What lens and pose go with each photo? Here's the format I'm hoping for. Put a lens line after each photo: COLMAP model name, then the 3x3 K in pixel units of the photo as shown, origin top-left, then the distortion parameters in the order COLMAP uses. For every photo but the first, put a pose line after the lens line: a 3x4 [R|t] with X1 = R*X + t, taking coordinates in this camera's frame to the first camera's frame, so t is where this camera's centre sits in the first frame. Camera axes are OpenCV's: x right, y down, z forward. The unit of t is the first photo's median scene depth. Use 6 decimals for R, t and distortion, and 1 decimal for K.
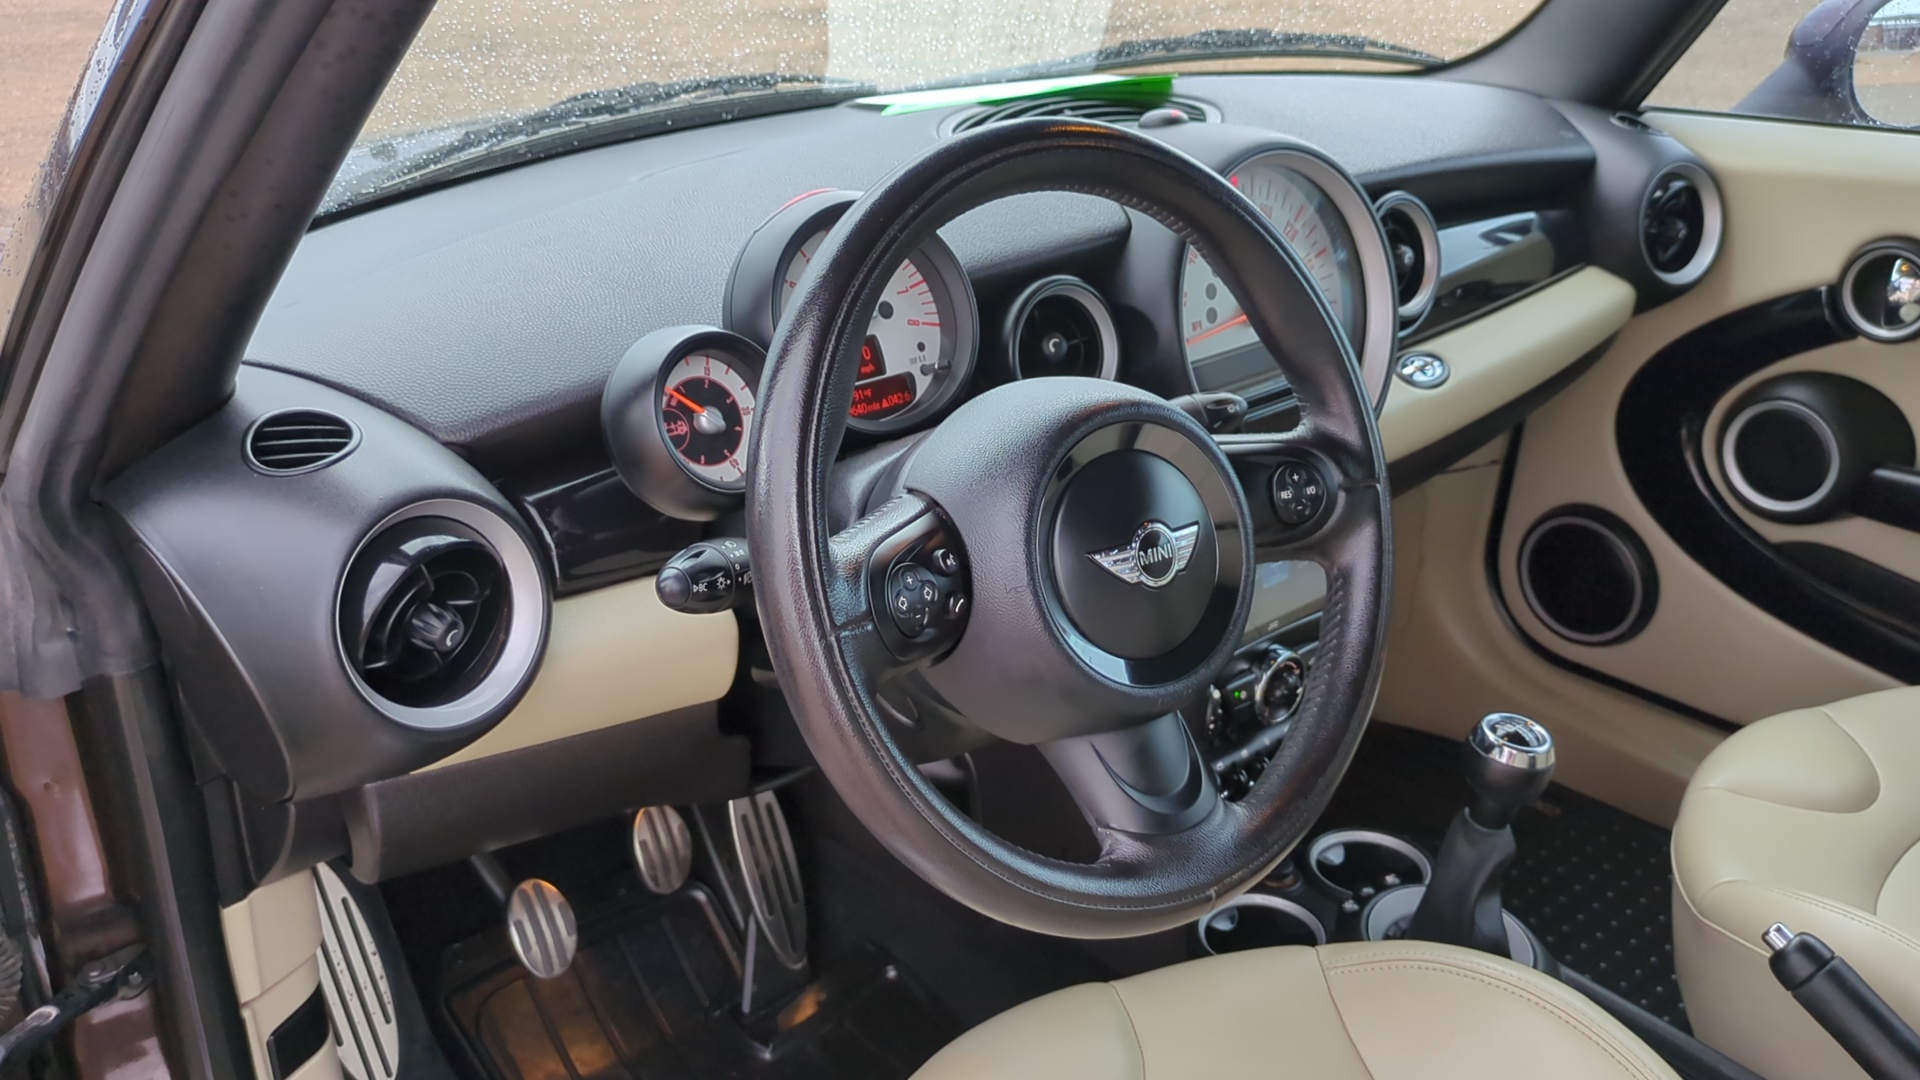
lens RADIAL K [[1646.0, 0, 966.7], [0, 1646.0, 537.5], [0, 0, 1]] dist [0.063998, -0.077763]
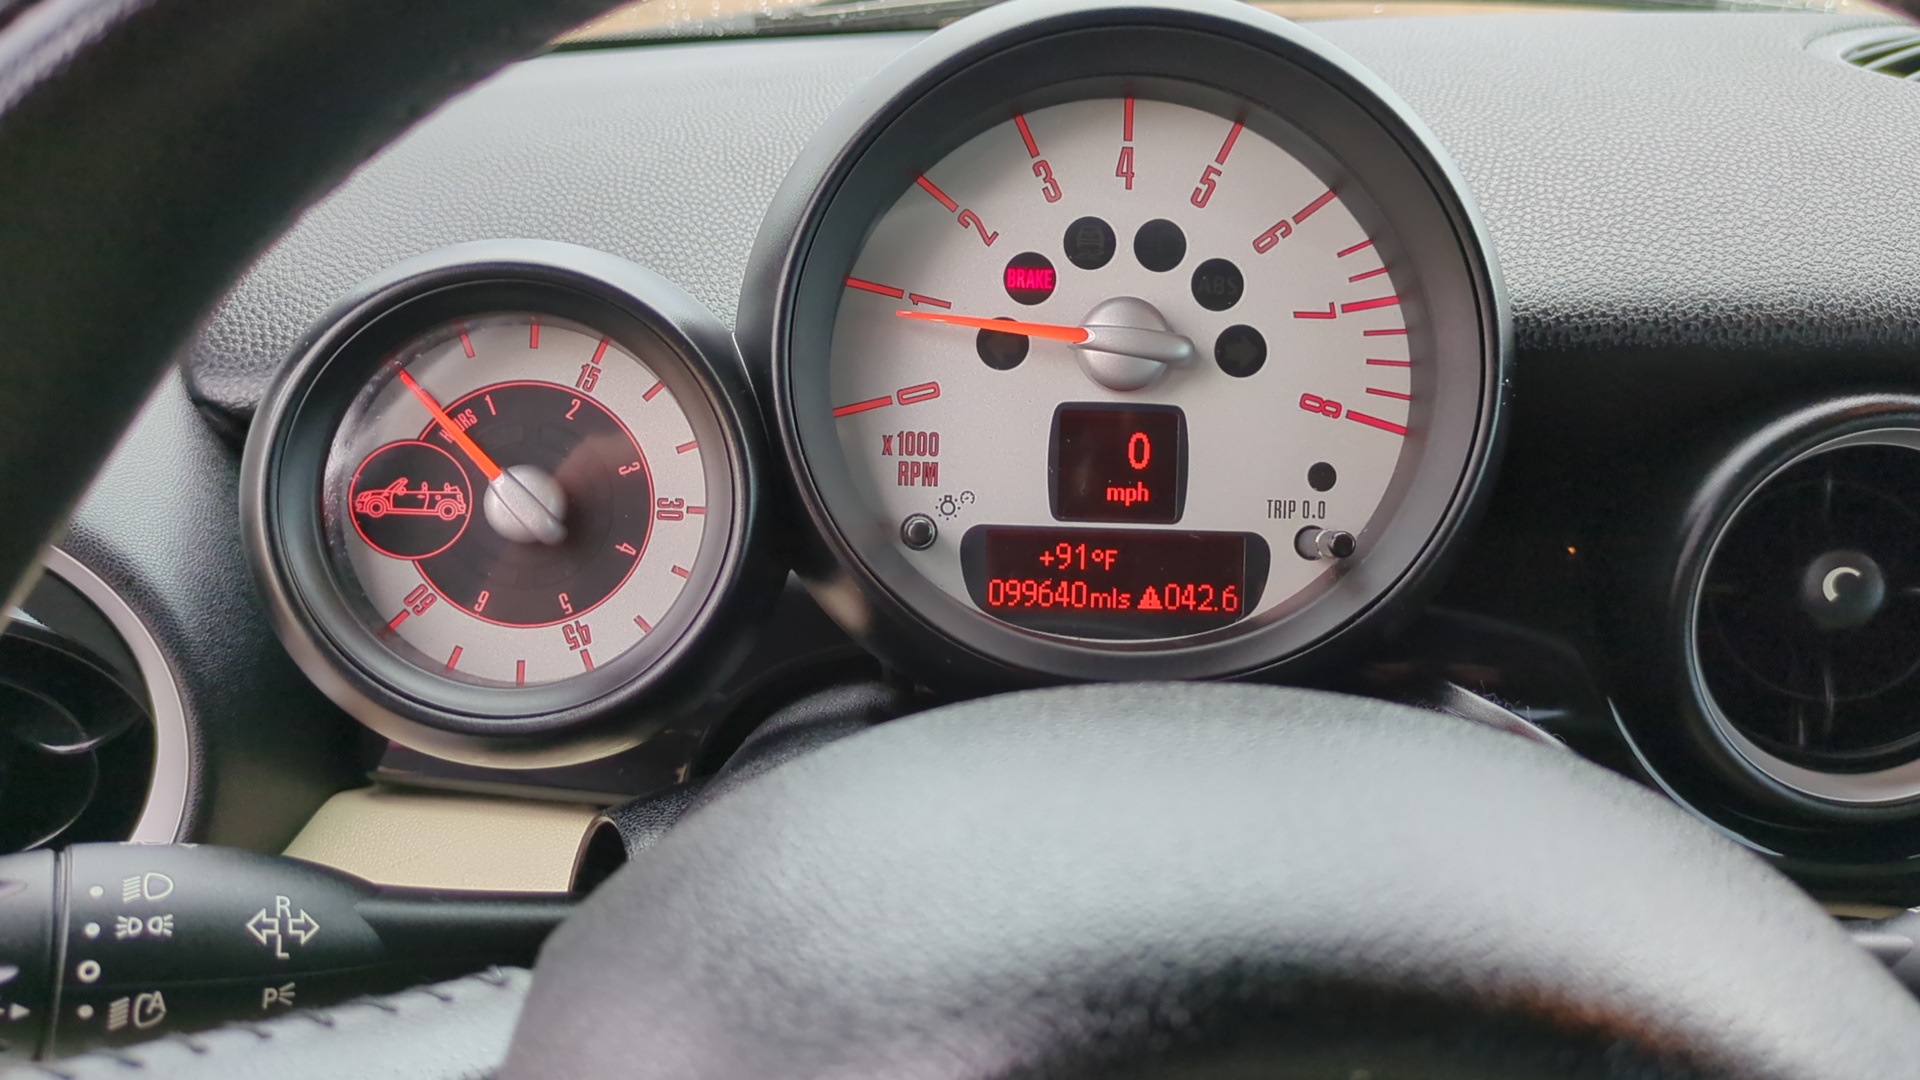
lens RADIAL K [[1608.7, 0, 959.9], [0, 1608.7, 526.5], [0, 0, 1]] dist [0.033243, -0.011709]
pose [[0.782567, 0.278152, -0.556974, 0.107583], [-0.296761, 0.953126, 0.059030, -0.104938], [0.547286, 0.119094, 0.828429, 0.687261]]
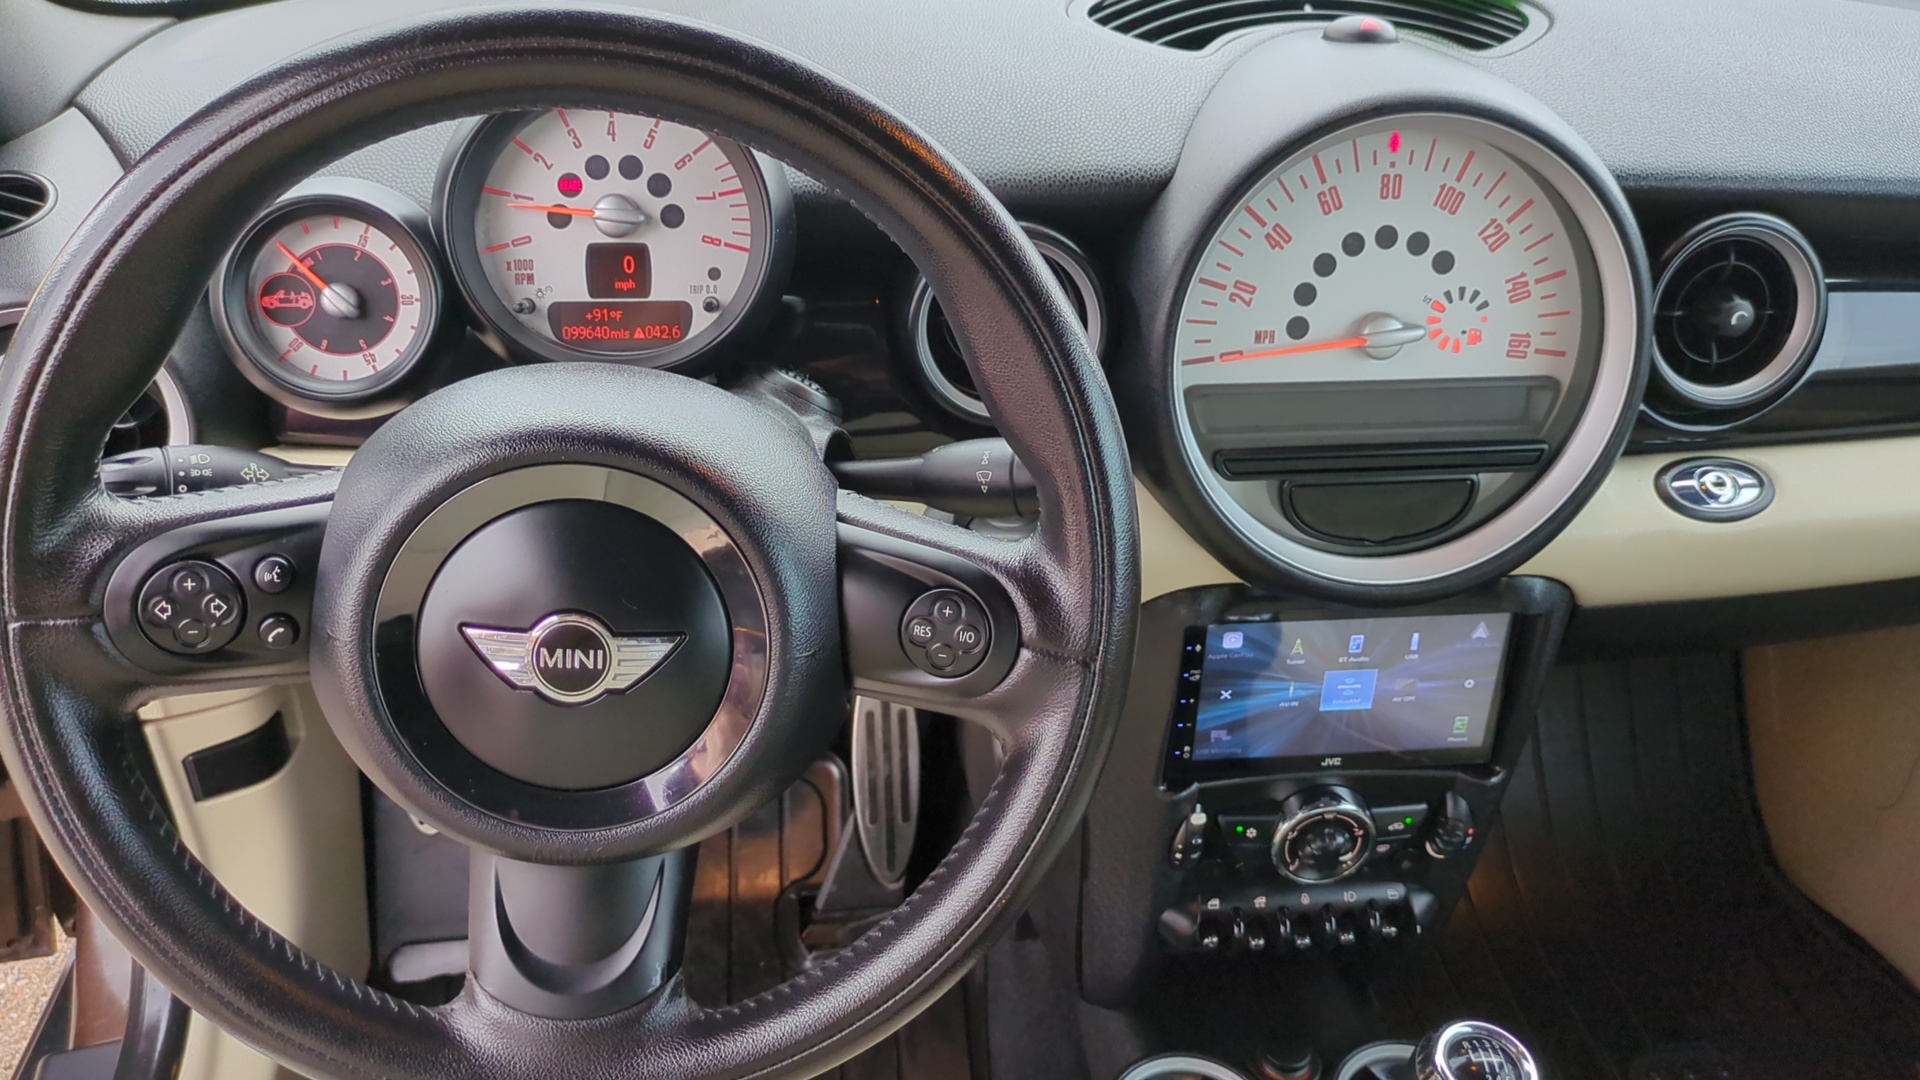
lens RADIAL K [[1646.0, 0, 967.7], [0, 1646.0, 537.9], [0, 0, 1]] dist [0.063998, -0.077763]
pose [[0.825908, 0.329635, -0.457402, 0.468659], [-0.266071, 0.943135, 0.199256, -0.187459], [0.497073, -0.042866, 0.866649, 0.395436]]
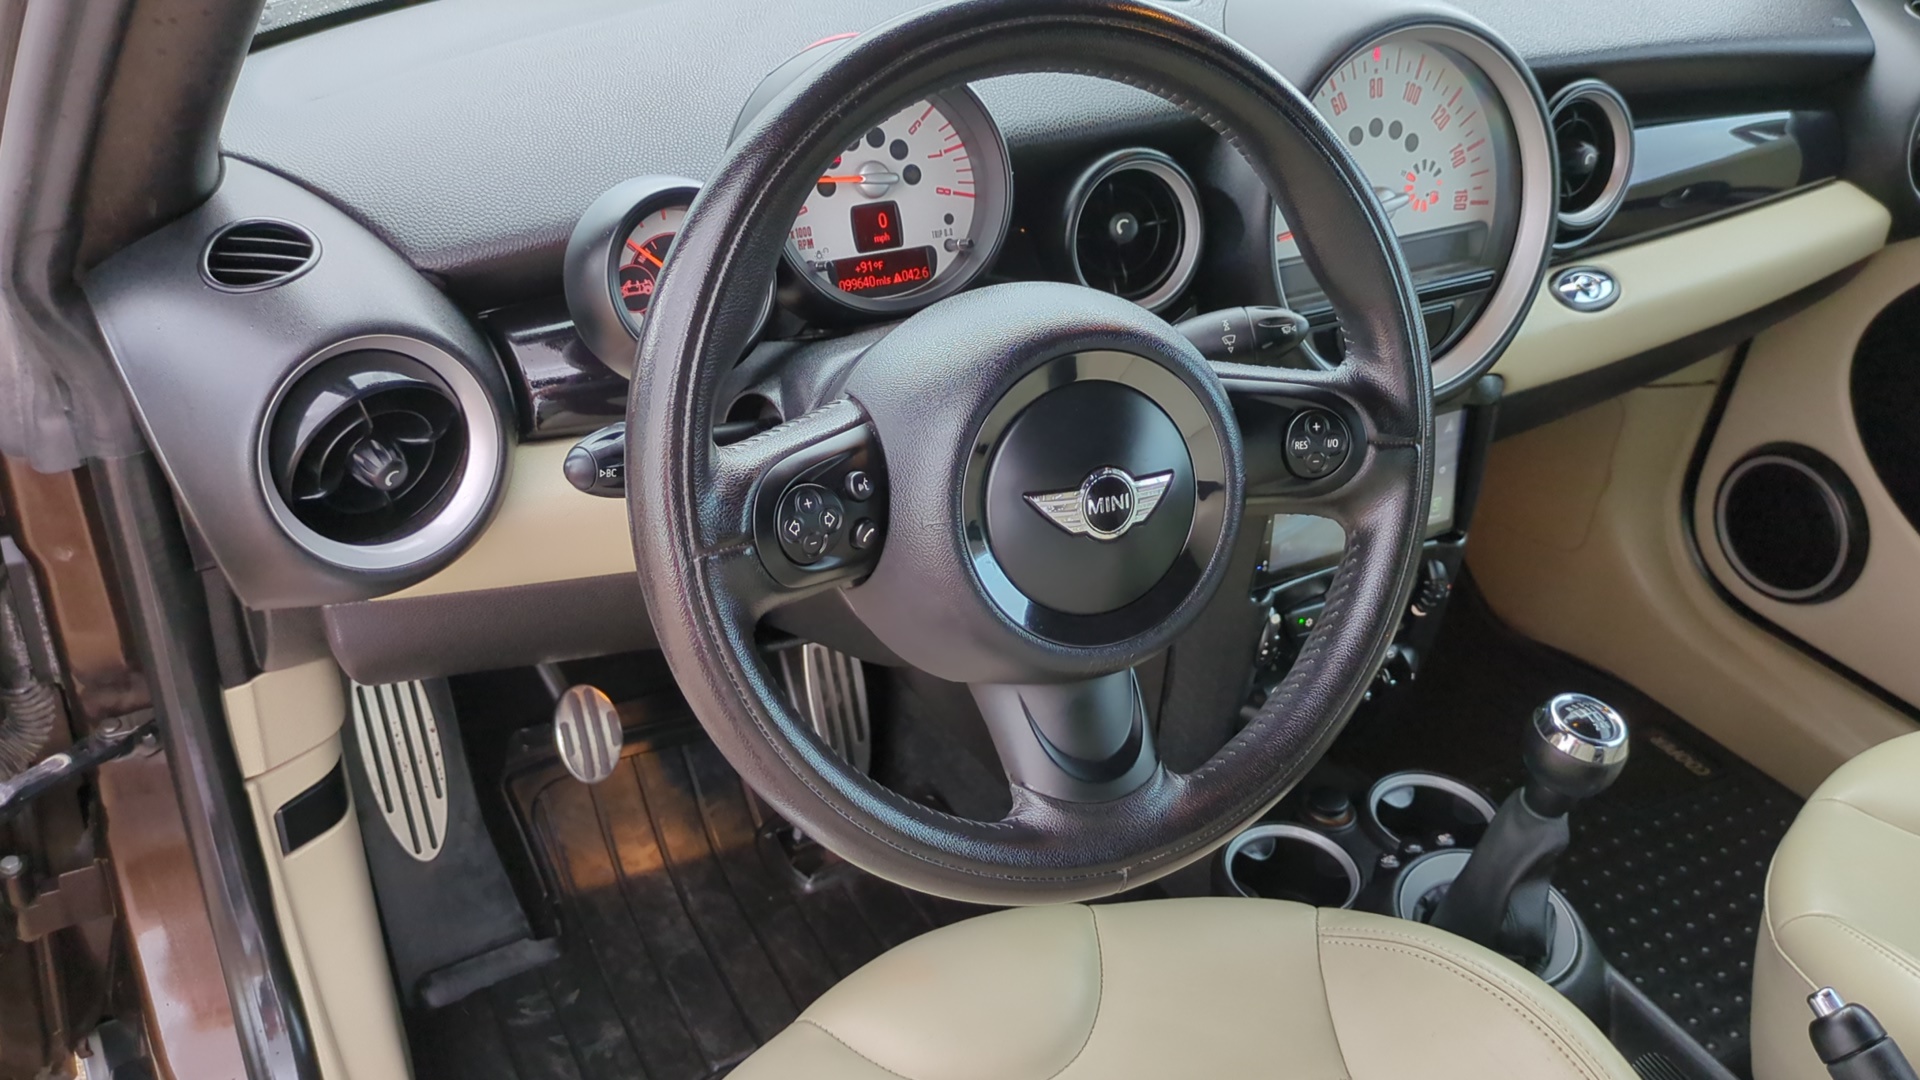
lens RADIAL K [[1646.0, 0, 970.6], [0, 1646.0, 539.1], [0, 0, 1]] dist [0.063998, -0.077763]
pose [[0.977812, 0.147136, -0.149115, 0.148257], [-0.126726, 0.982260, 0.138226, -0.070956], [0.166808, -0.116263, 0.979111, 0.092492]]
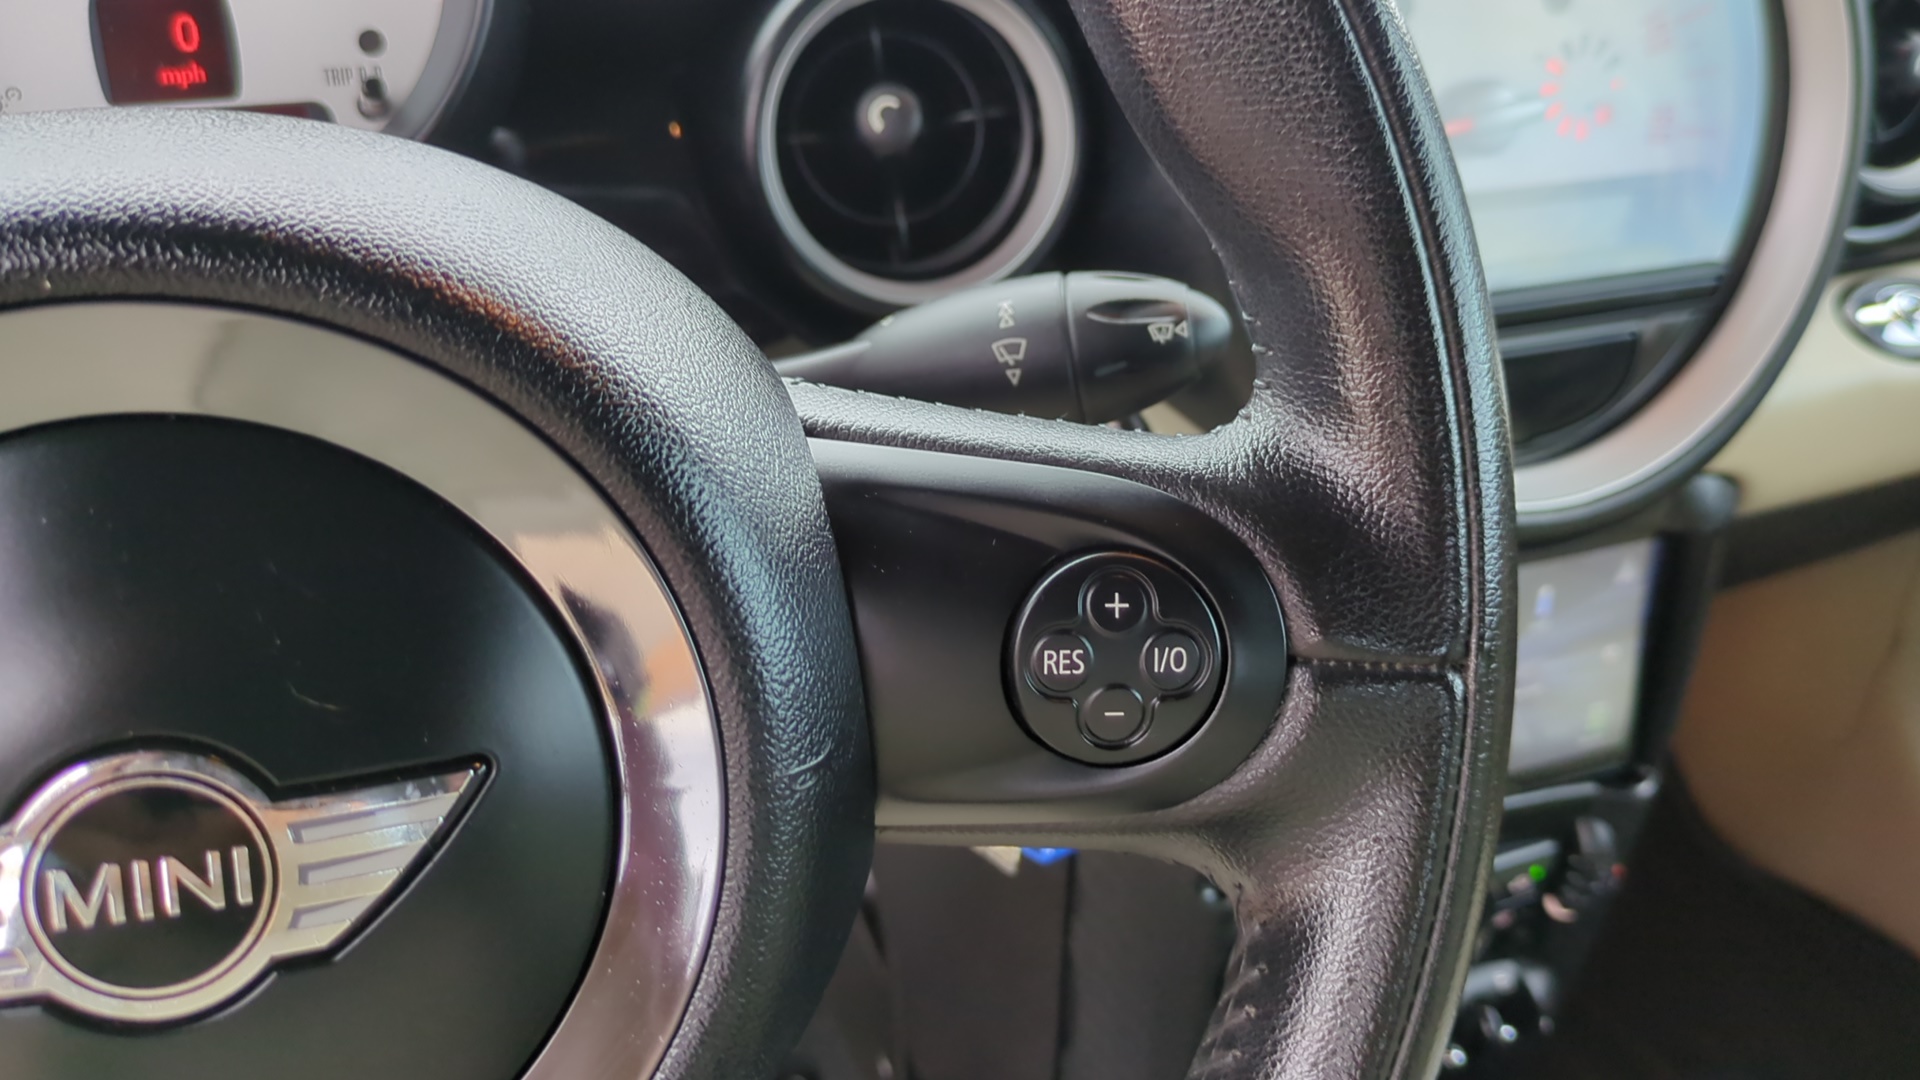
lens RADIAL K [[1646.0, 0, 973.1], [0, 1646.0, 533.0], [0, 0, 1]] dist [0.063998, -0.077763]
pose [[0.944416, 0.186552, -0.270697, 0.232752], [-0.163393, 0.980859, 0.105912, -0.069180], [0.285274, -0.055795, 0.956821, 0.677103]]
